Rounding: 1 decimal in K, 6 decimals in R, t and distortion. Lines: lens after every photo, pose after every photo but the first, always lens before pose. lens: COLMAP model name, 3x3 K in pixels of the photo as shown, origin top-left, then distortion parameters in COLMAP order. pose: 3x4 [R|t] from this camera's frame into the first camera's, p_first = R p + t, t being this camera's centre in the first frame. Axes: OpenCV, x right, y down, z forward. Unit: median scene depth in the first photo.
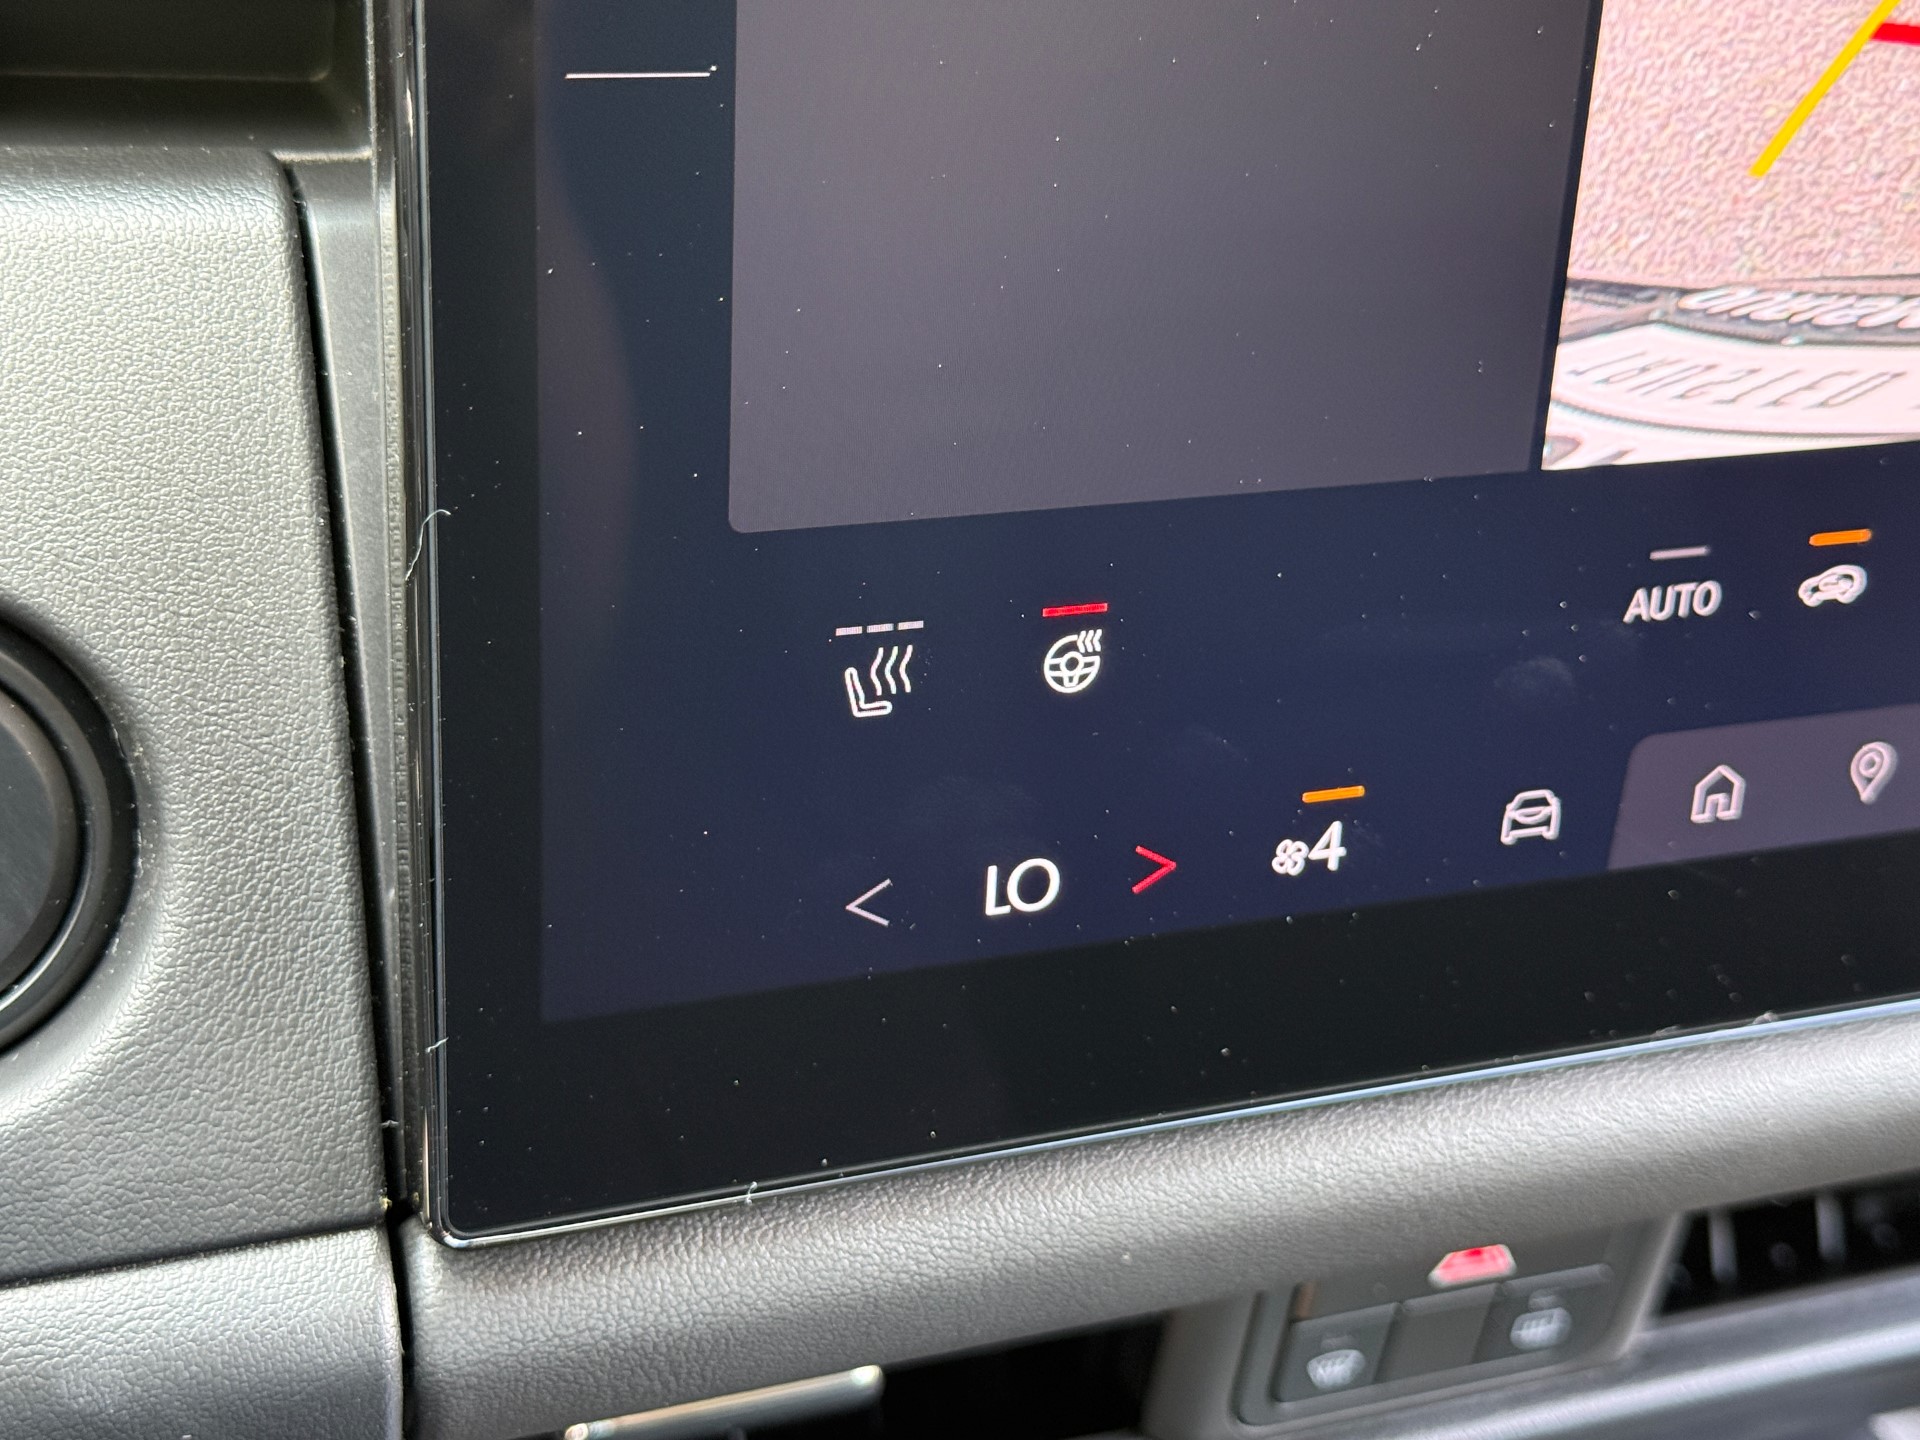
lens RADIAL K [[2801.5, 0, 959.5], [0, 2801.5, 734.9], [0, 0, 1]] dist [0.193967, 0.000000]
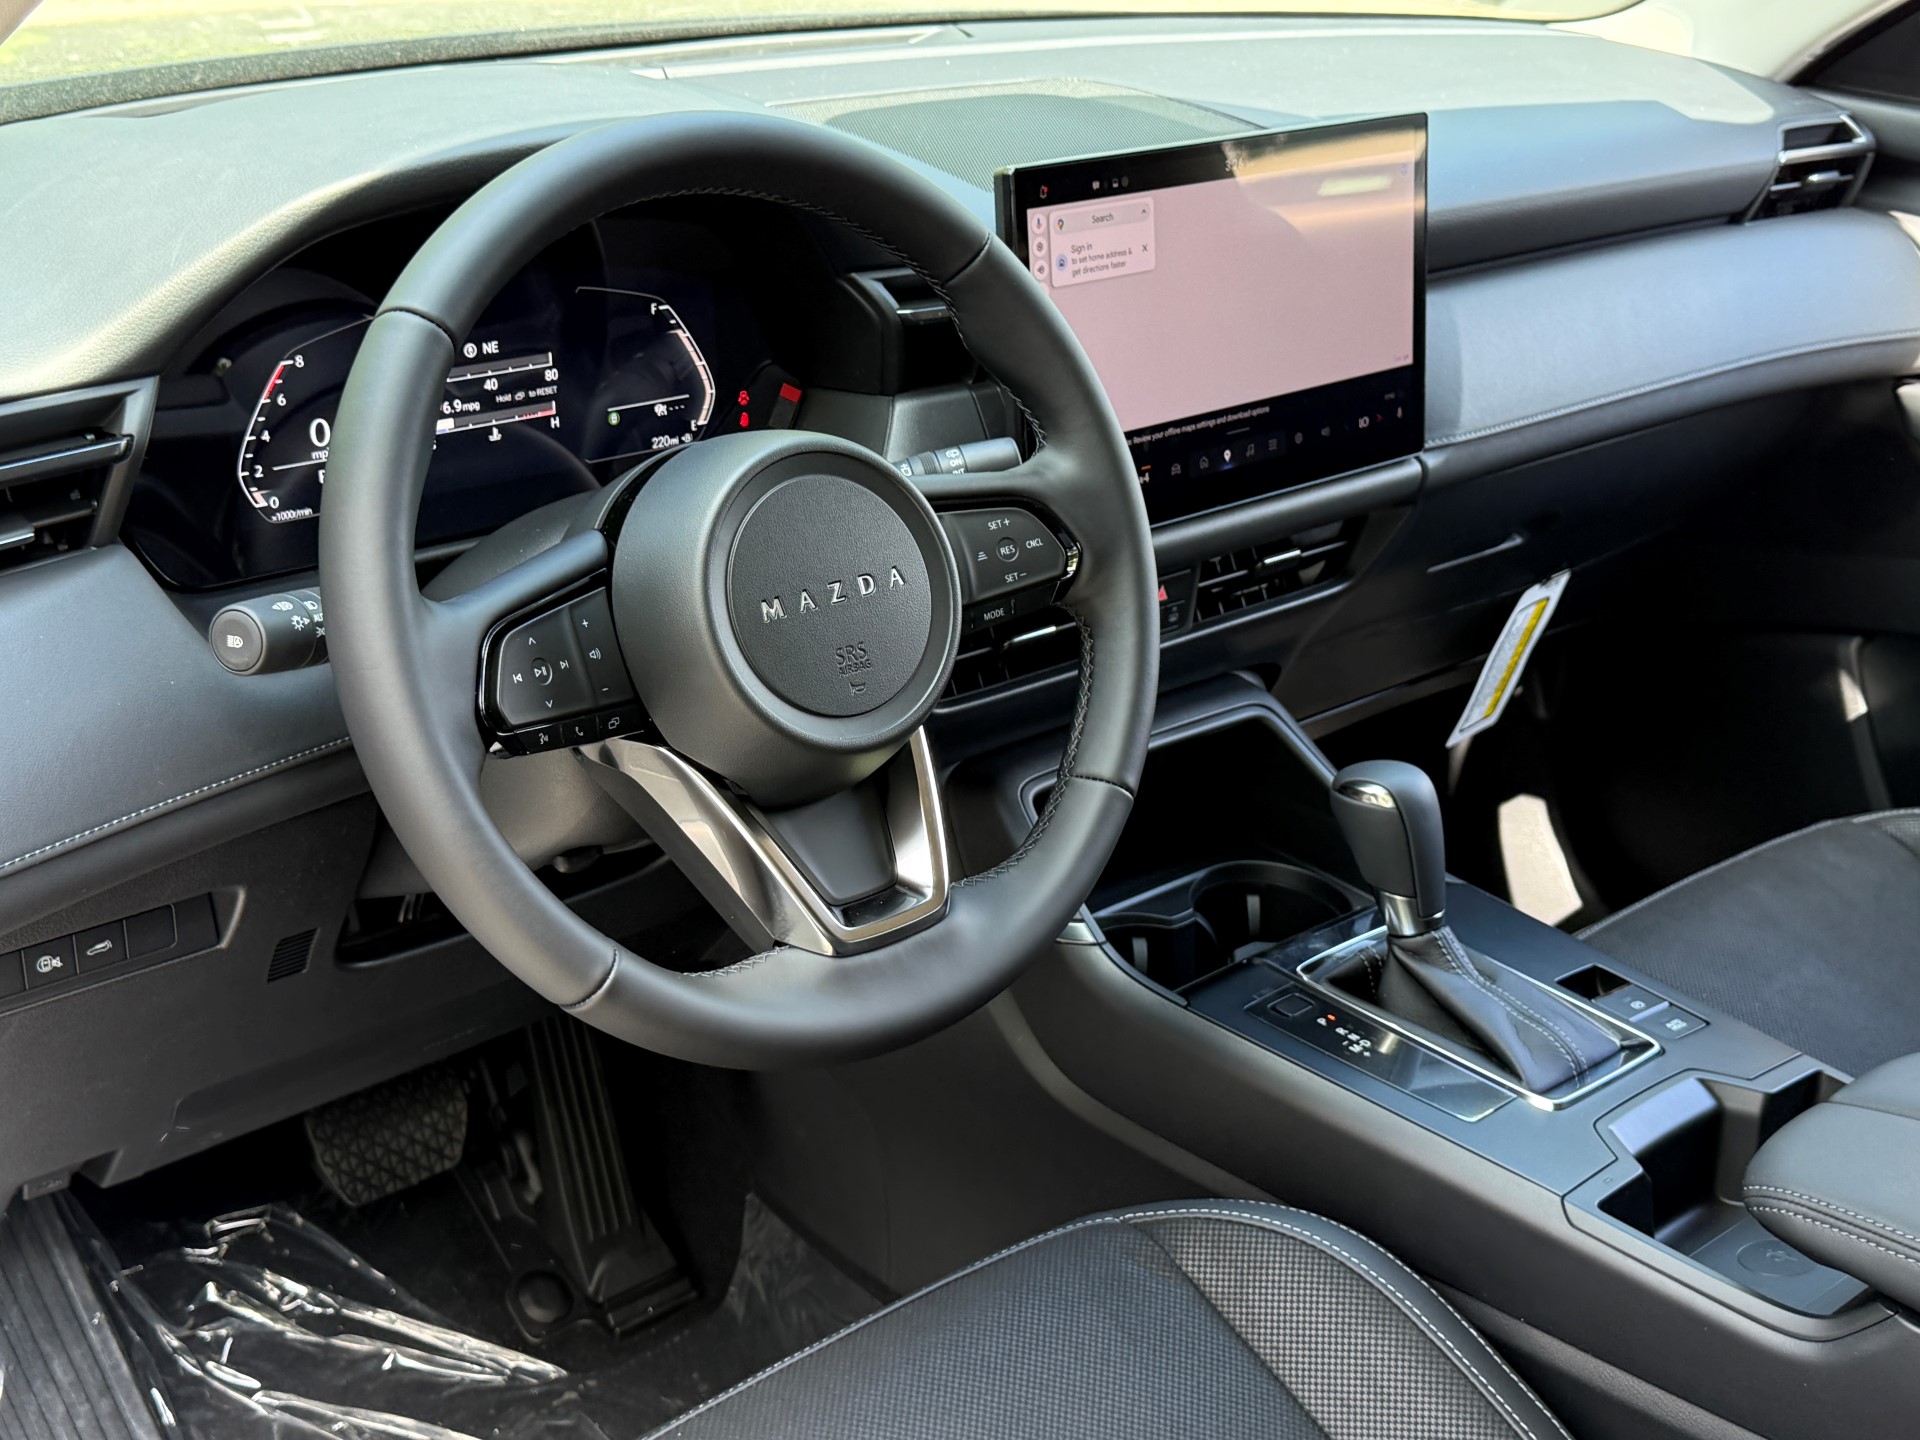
lens RADIAL K [[2343.0, 0, 952.9], [0, 2343.0, 718.7], [0, 0, 1]] dist [0.125131, 0.000000]
pose [[0.939376, -0.194397, 0.282459, -1.776224], [0.214329, 0.975894, -0.041157, 0.667740], [-0.267649, 0.099201, 0.958396, -3.585780]]
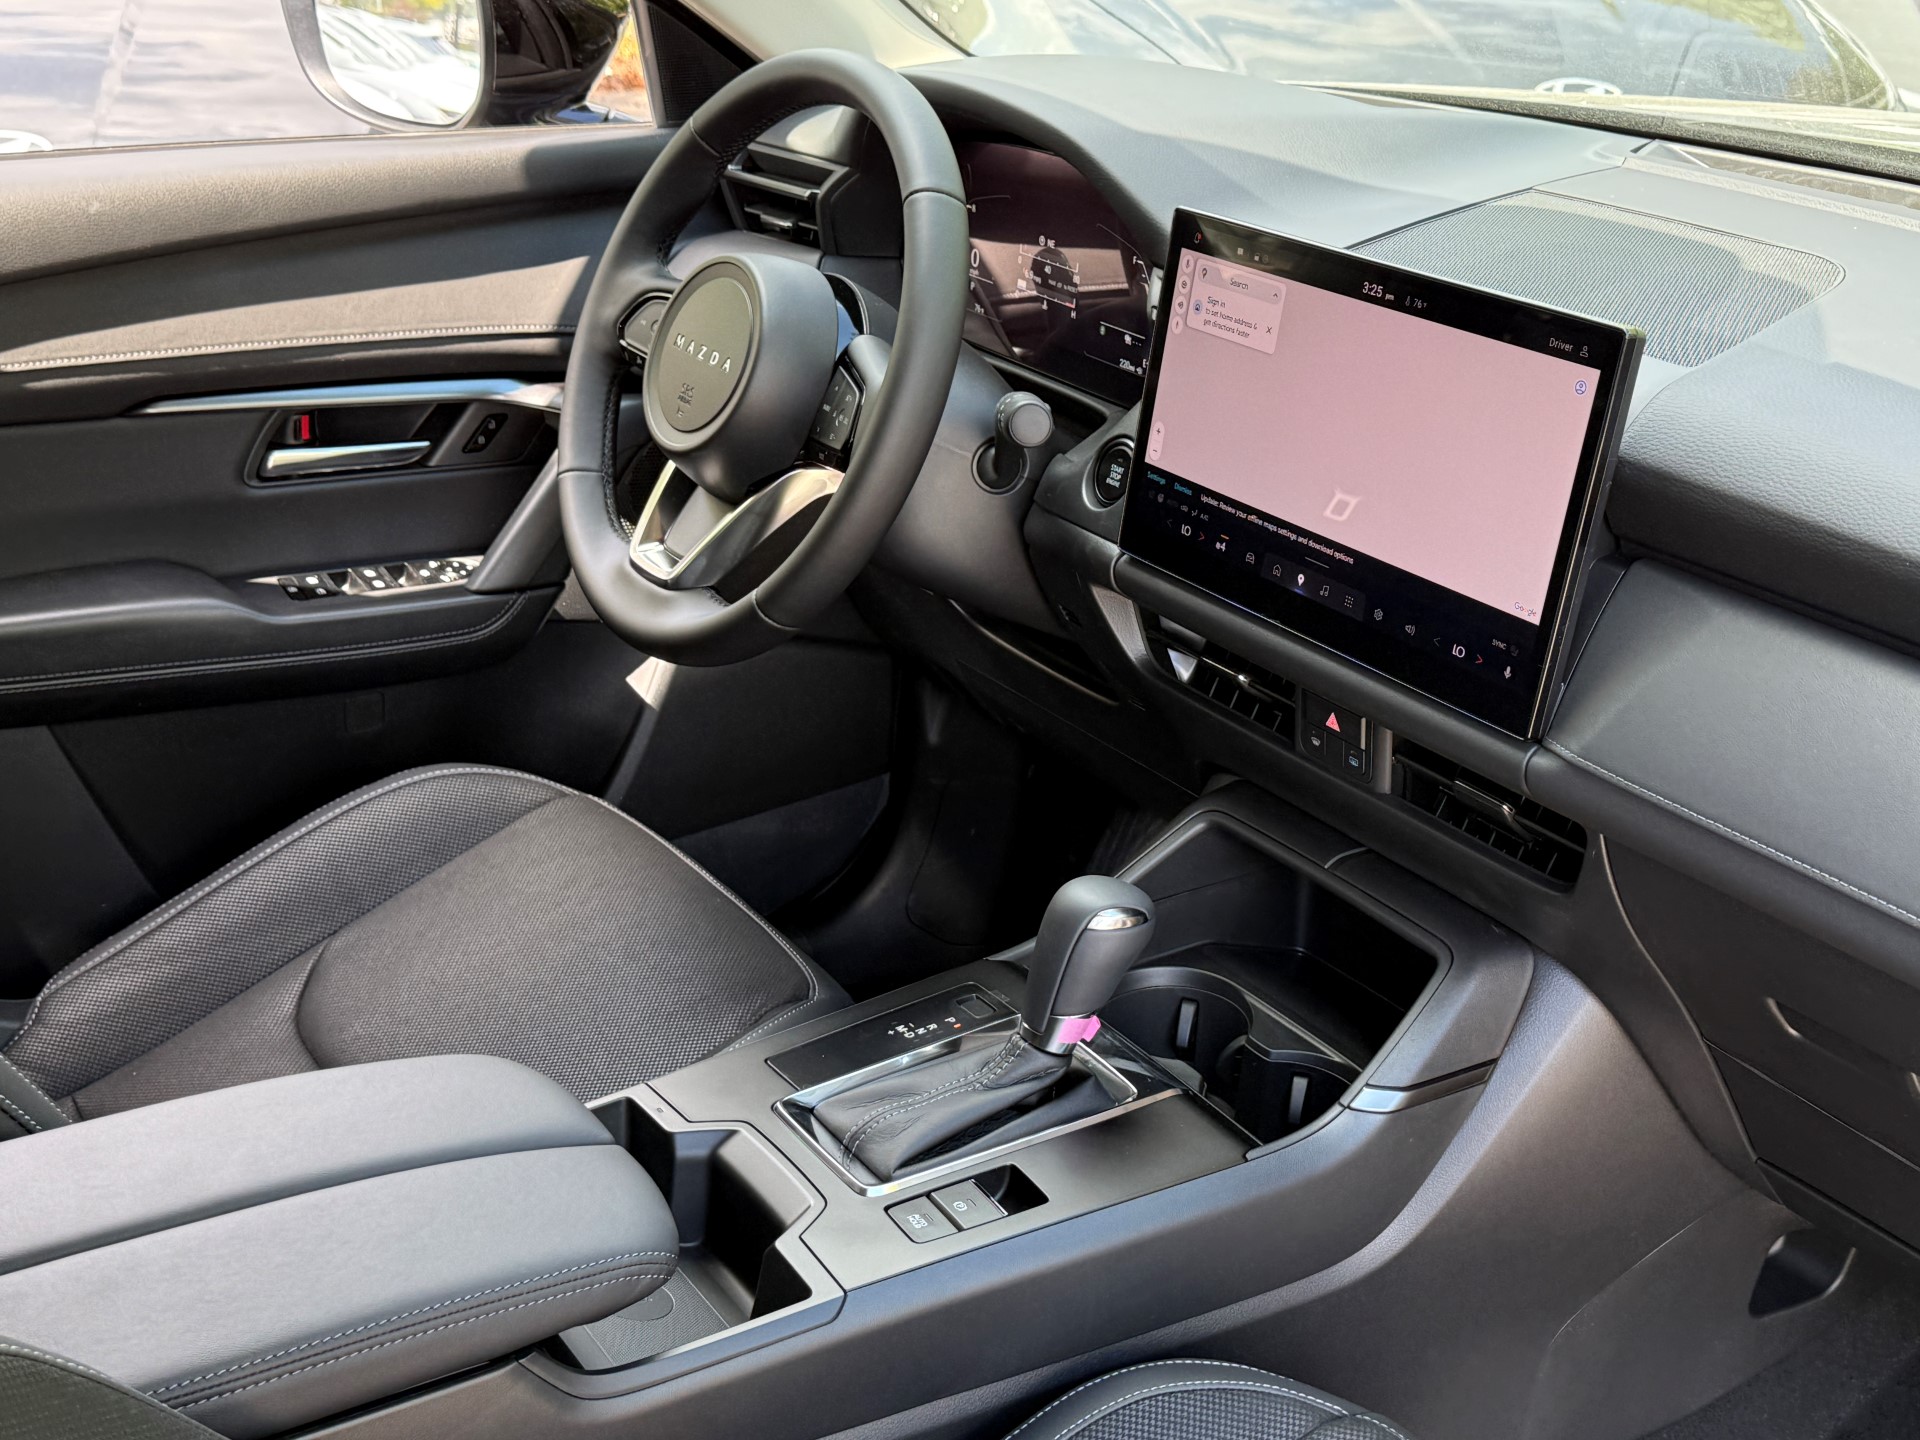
lens RADIAL K [[2276.1, 0, 960.2], [0, 2276.1, 716.2], [0, 0, 1]] dist [0.060661, 0.000000]
pose [[0.213252, 0.304285, -0.928404, 4.780884], [-0.472367, 0.863925, 0.174650, -0.236320], [0.855215, 0.401303, 0.327968, -0.894693]]
